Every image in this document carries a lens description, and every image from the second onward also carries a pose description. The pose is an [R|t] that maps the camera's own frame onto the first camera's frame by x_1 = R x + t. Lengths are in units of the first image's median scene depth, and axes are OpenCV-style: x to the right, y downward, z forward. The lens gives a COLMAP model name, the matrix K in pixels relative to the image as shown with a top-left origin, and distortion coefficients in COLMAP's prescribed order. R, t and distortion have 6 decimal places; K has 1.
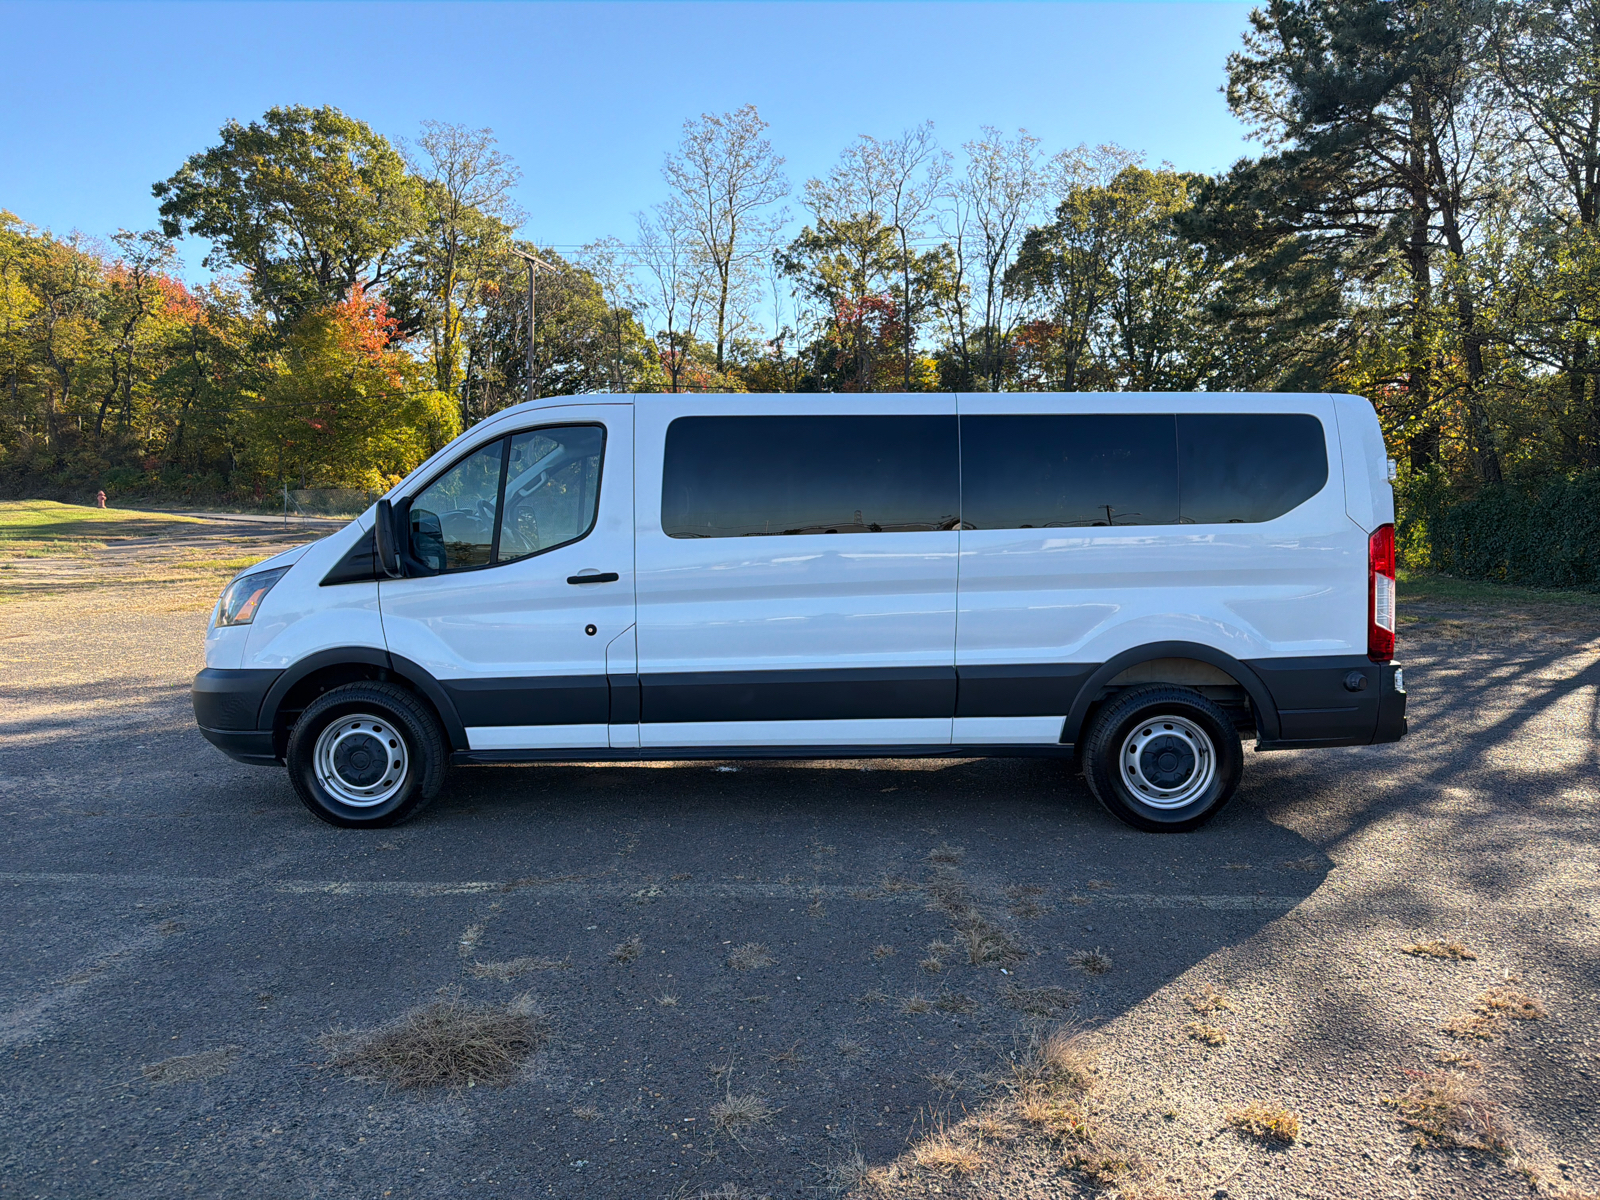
lens RADIAL K [[1143.7, 0, 806.9], [0, 1143.7, 588.4], [0, 0, 1]] dist [0.010400, -0.009783]
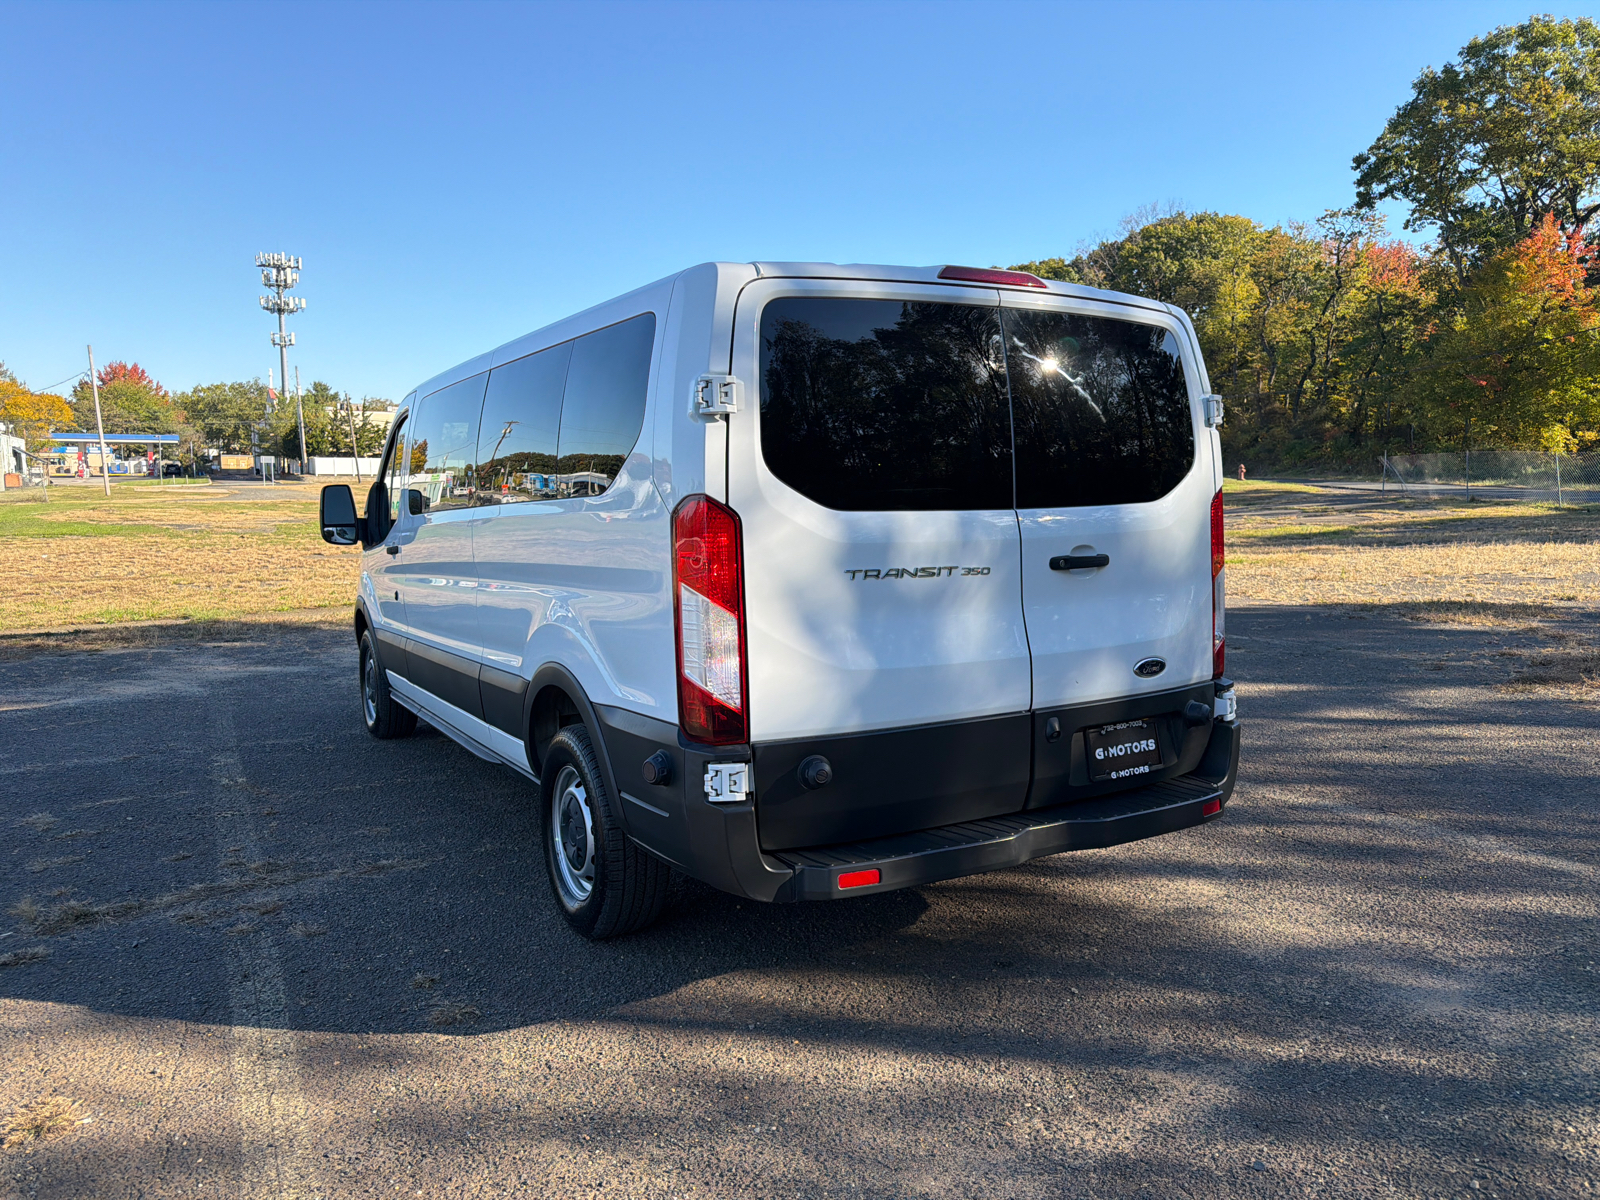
lens RADIAL K [[1143.7, 0, 804.0], [0, 1143.7, 602.7], [0, 0, 1]] dist [0.010400, -0.009783]
pose [[0.513019, 0.068524, -0.855638, 0.097610], [-0.034134, 0.997649, 0.059430, -0.003735], [0.857698, -0.001282, 0.514152, 0.074599]]
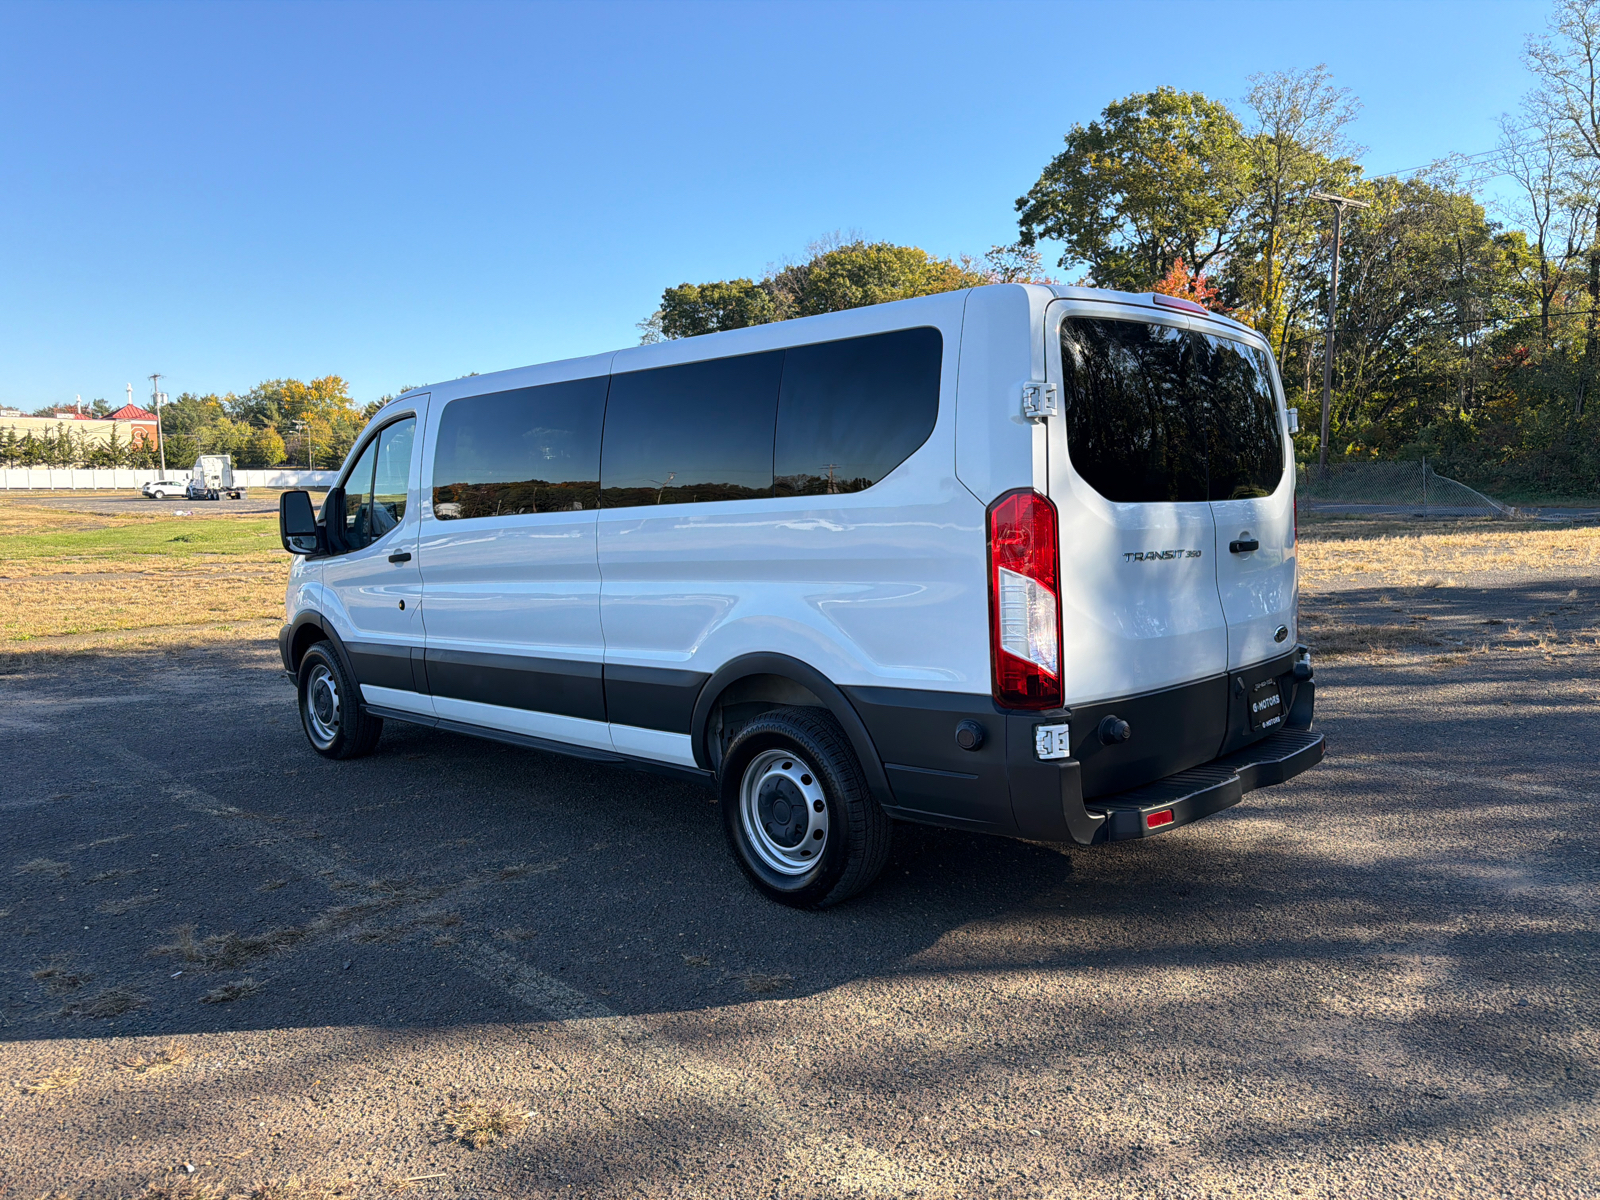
lens RADIAL K [[1143.7, 0, 784.7], [0, 1143.7, 598.1], [0, 0, 1]] dist [0.010400, -0.009783]
pose [[0.714829, 0.037334, -0.698302, 0.082557], [-0.016494, 0.999196, 0.036536, -0.001626], [0.699105, -0.014599, 0.714870, 0.046042]]
